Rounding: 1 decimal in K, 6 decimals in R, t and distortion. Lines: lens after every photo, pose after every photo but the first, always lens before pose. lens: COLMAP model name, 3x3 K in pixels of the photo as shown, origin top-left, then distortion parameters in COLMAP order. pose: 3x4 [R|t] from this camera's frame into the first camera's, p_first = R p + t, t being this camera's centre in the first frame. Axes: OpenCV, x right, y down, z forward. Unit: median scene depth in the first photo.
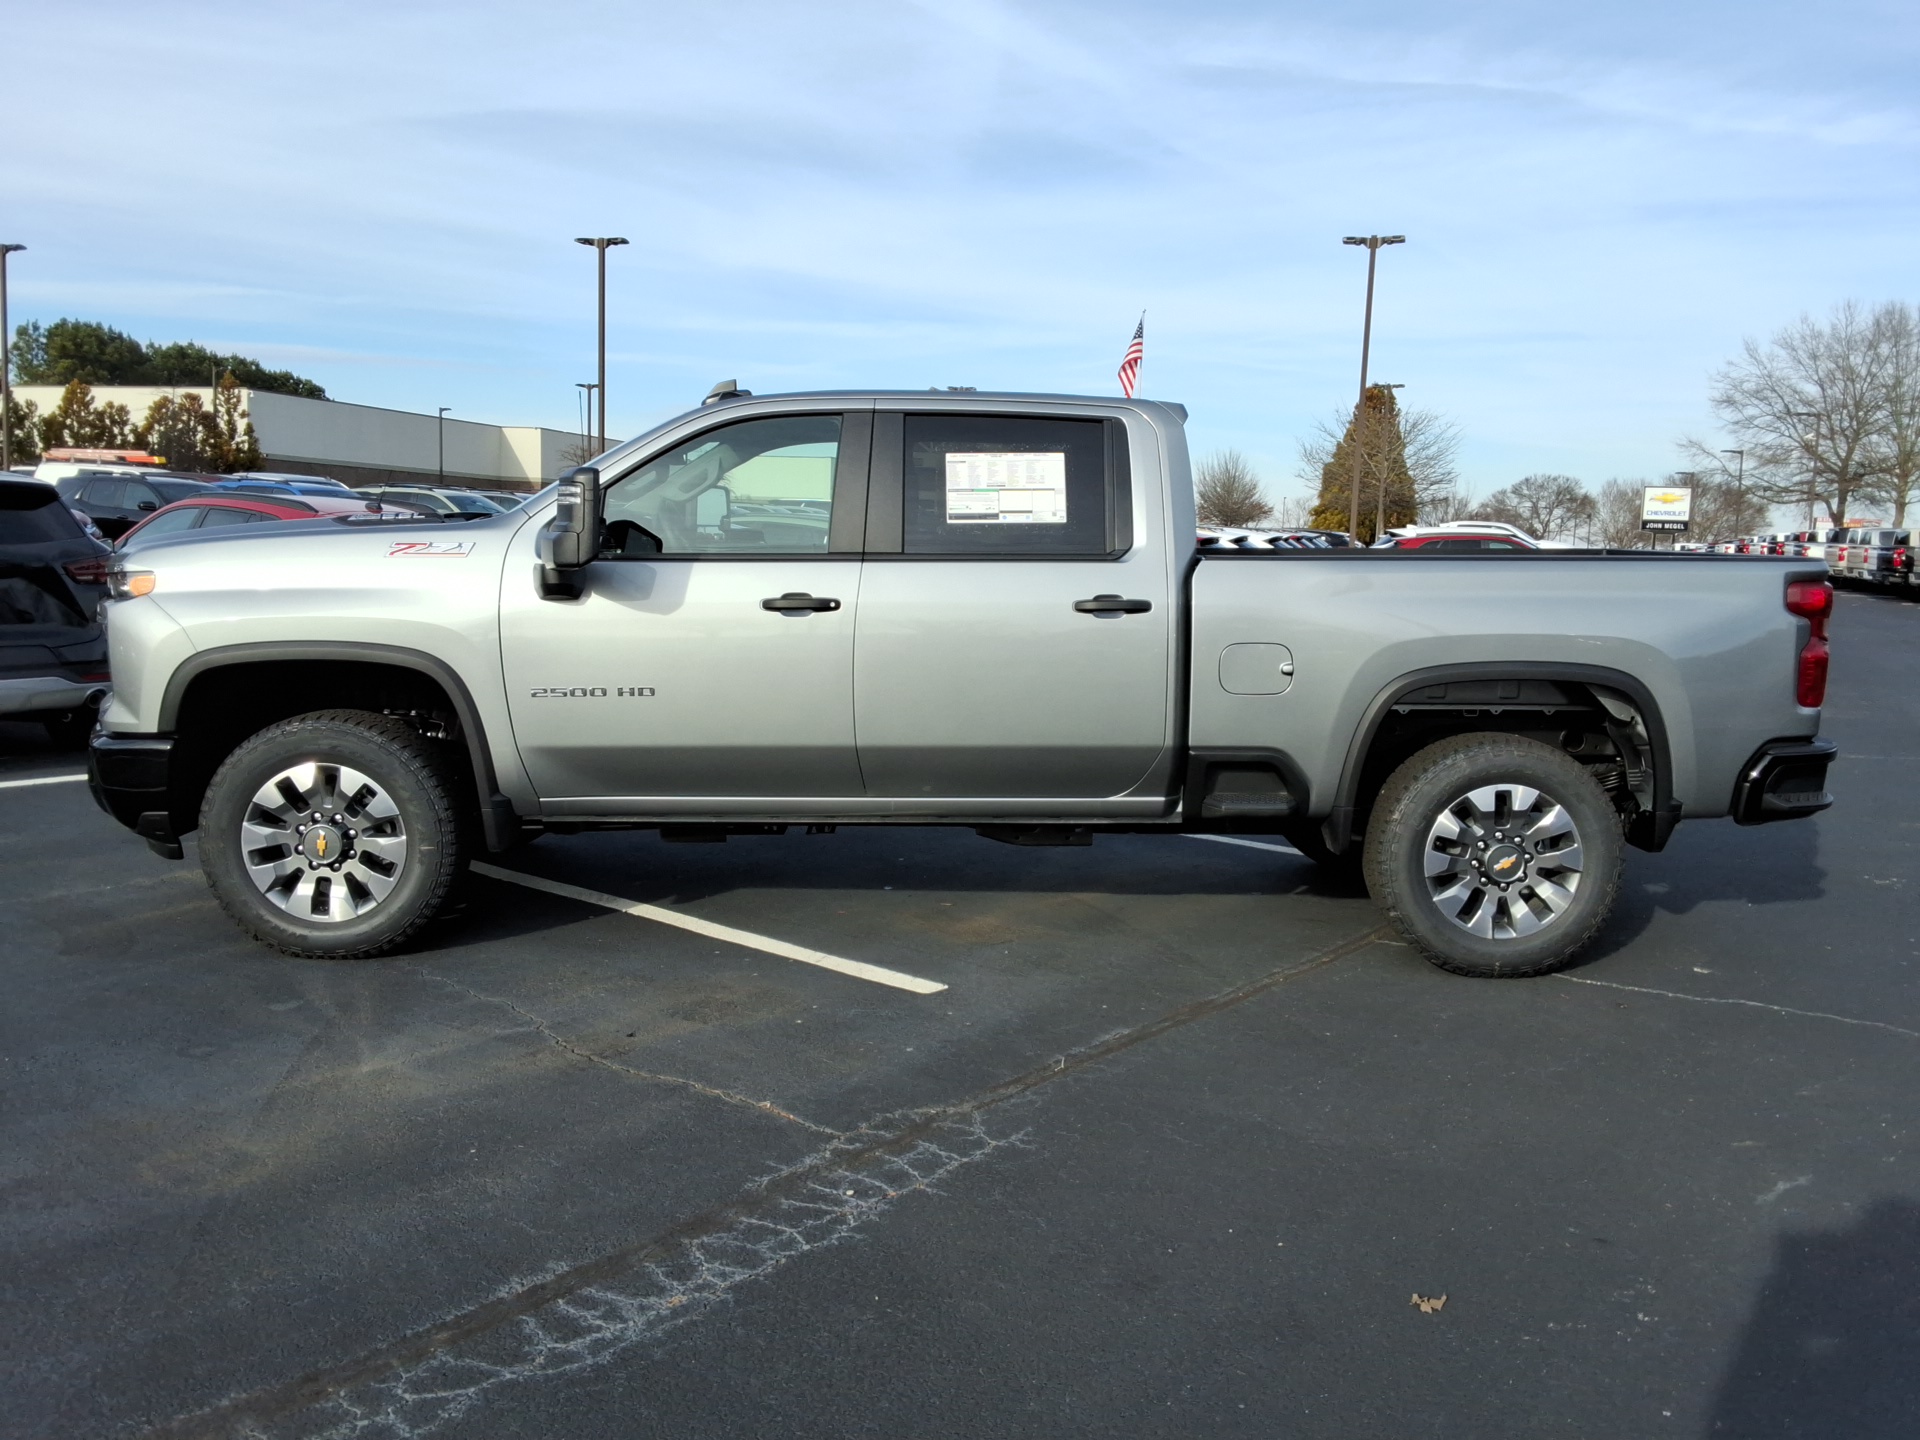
lens RADIAL K [[1550.5, 0, 977.2], [0, 1550.5, 712.4], [0, 0, 1]] dist [0.102919, -0.152665]
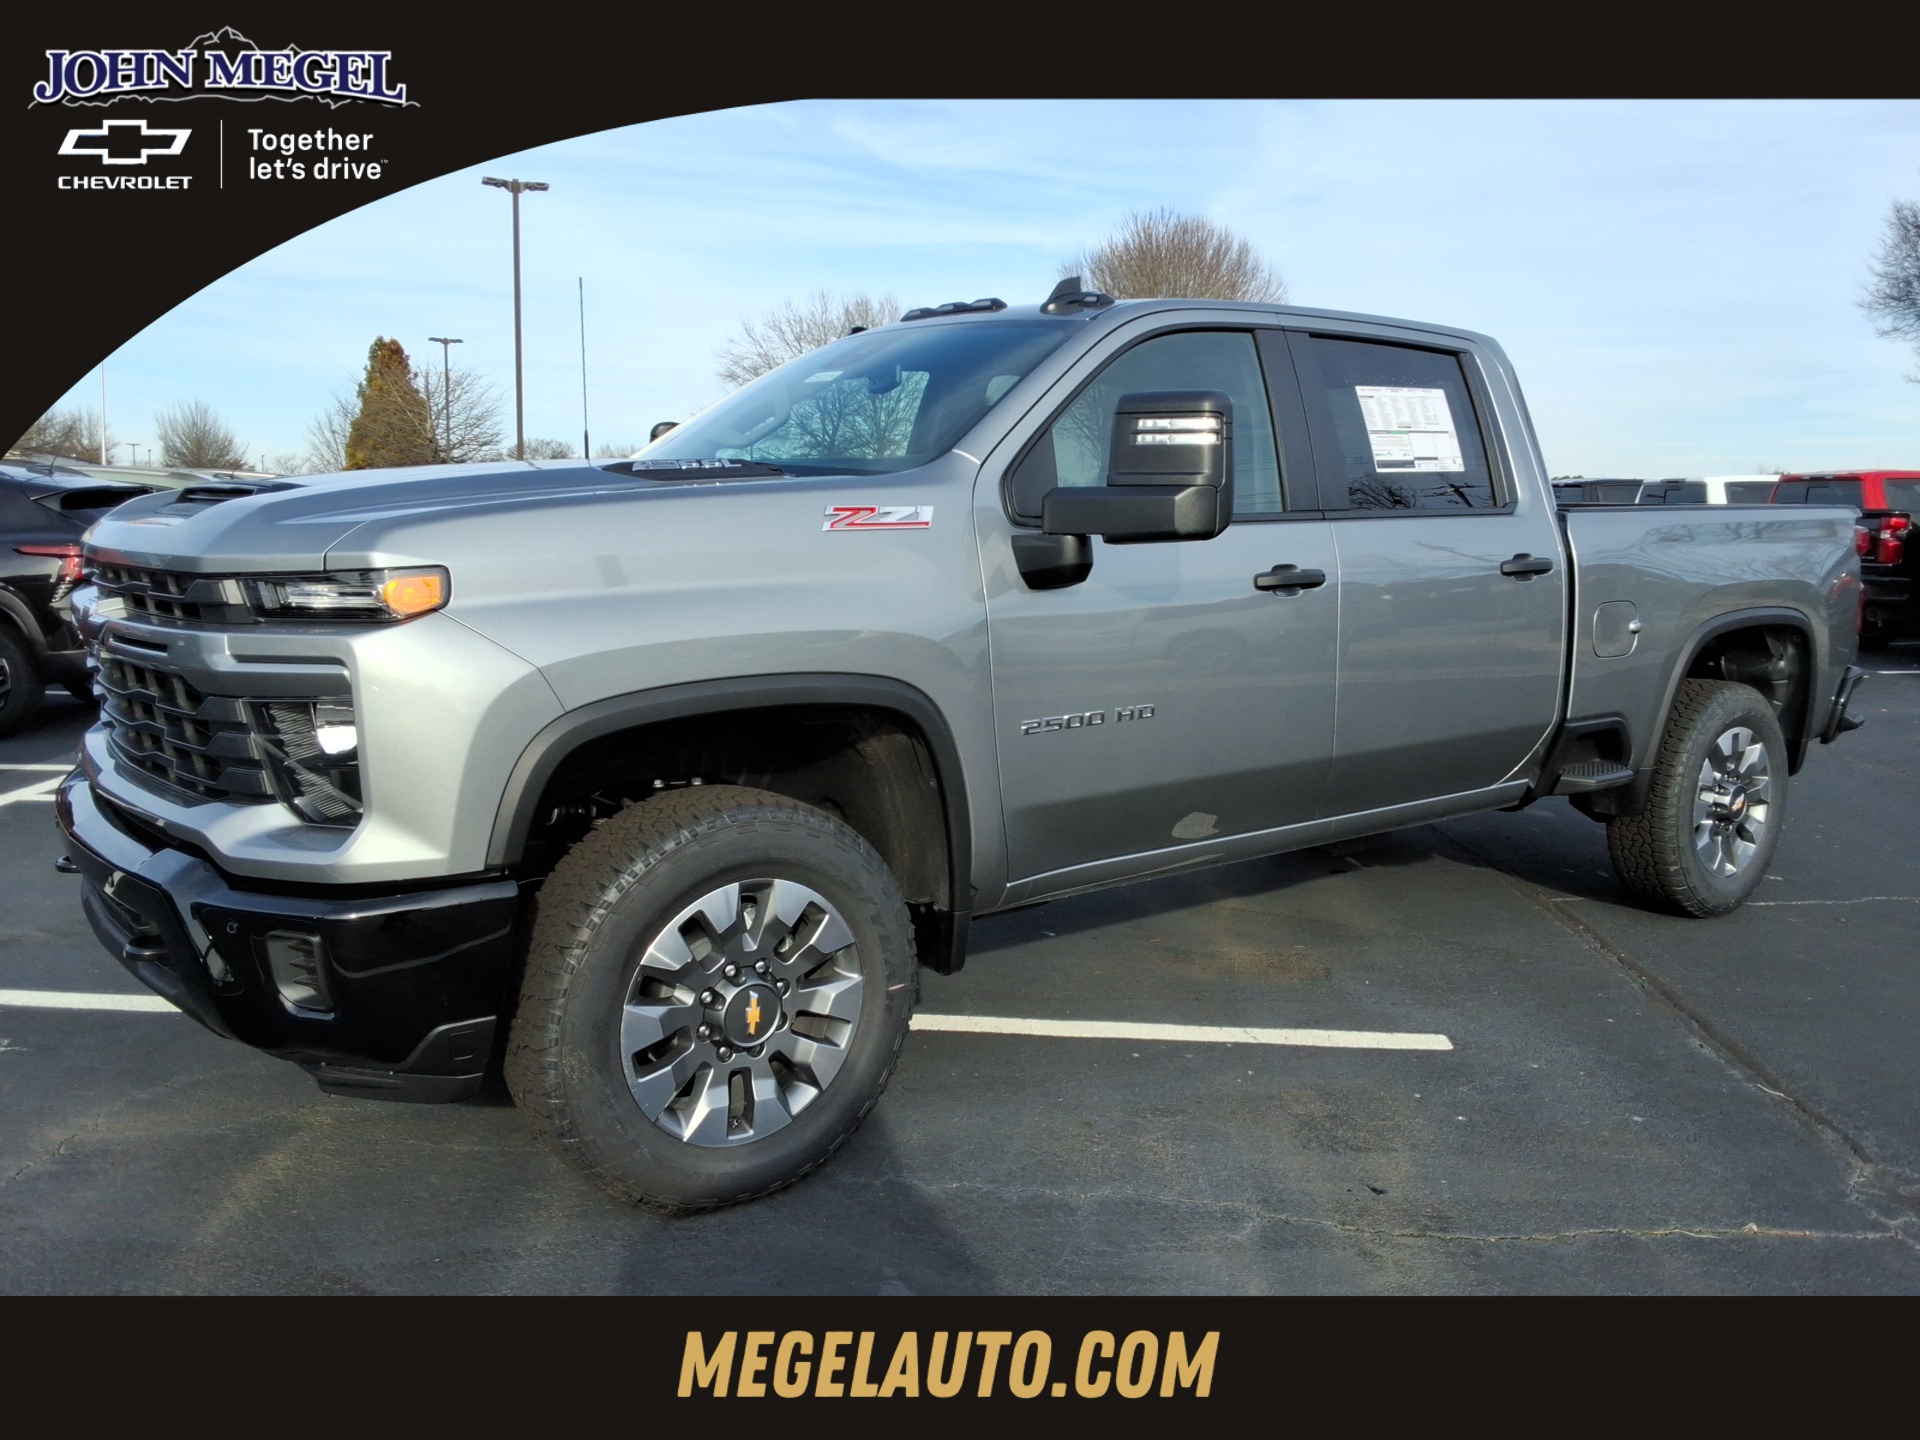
lens RADIAL K [[1550.5, 0, 972.8], [0, 1550.5, 714.5], [0, 0, 1]] dist [0.102919, -0.152665]
pose [[0.803380, -0.089362, 0.588723, -0.664973], [0.075495, 0.995983, 0.048159, -0.050004], [-0.590662, 0.005755, 0.806899, 0.456442]]
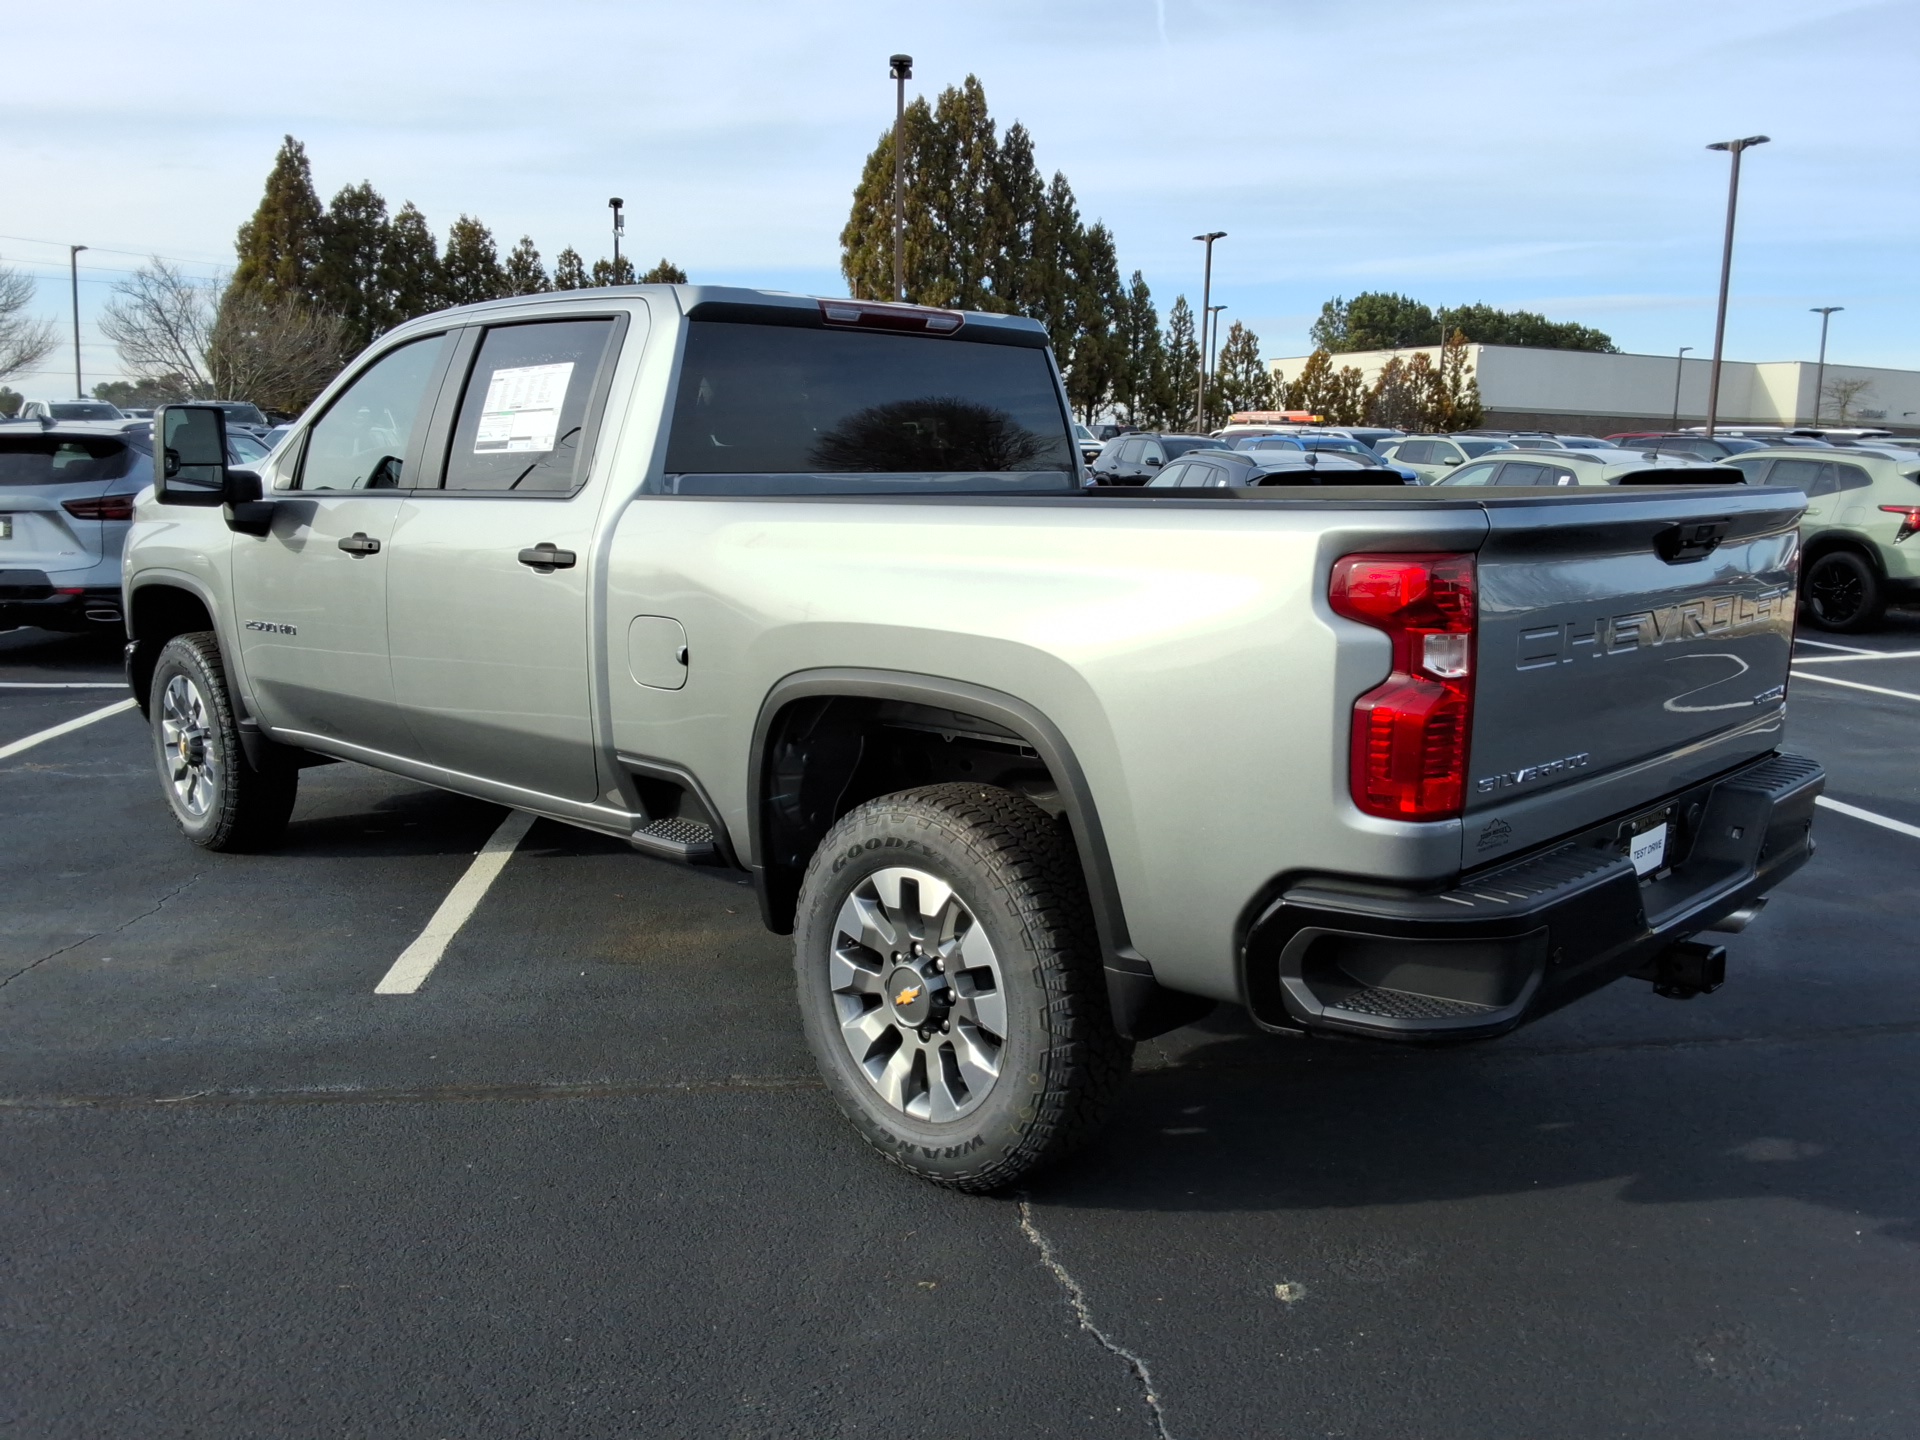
lens RADIAL K [[1550.5, 0, 977.1], [0, 1550.5, 720.5], [0, 0, 1]] dist [0.102919, -0.152665]
pose [[0.699498, 0.101361, -0.707410, 0.771900], [-0.076290, 0.994825, 0.067107, -0.054537], [0.710551, 0.007027, 0.703610, 0.582437]]
